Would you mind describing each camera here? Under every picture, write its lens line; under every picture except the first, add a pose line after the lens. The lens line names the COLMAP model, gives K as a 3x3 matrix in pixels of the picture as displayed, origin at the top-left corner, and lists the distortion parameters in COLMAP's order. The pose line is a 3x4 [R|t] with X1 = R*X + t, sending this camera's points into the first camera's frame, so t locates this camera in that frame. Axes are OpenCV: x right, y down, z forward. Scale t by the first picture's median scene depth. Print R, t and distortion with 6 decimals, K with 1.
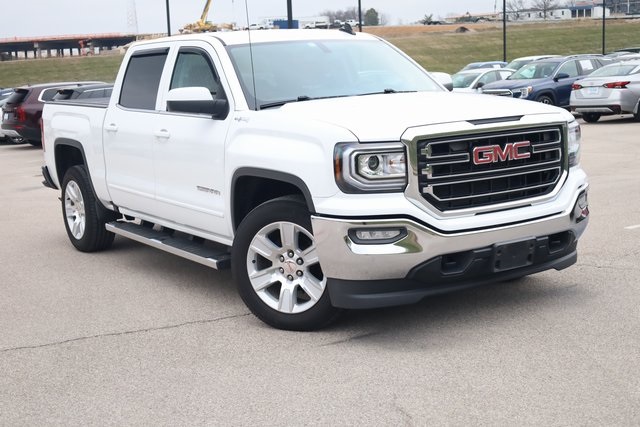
lens RADIAL K [[916.9, 0, 322.2], [0, 916.9, 211.6], [0, 0, 1]] dist [0.036311, 0.000000]
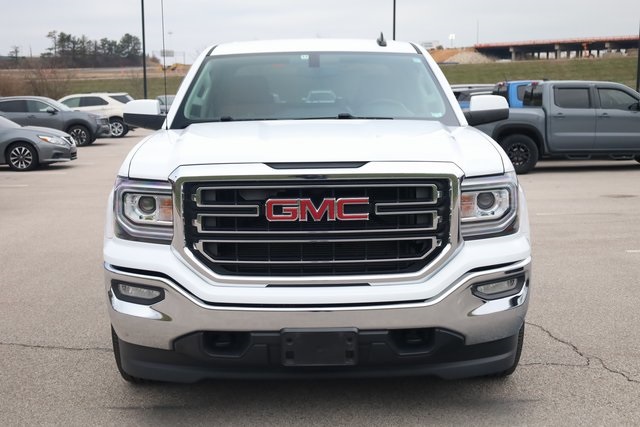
lens RADIAL K [[878.5, 0, 318.6], [0, 878.5, 213.7], [0, 0, 1]] dist [-0.021891, 0.000000]
pose [[0.844384, 0.116303, -0.522962, 0.559545], [-0.111437, 0.992930, 0.040893, -0.088272], [0.524020, 0.023748, 0.851375, 0.385332]]
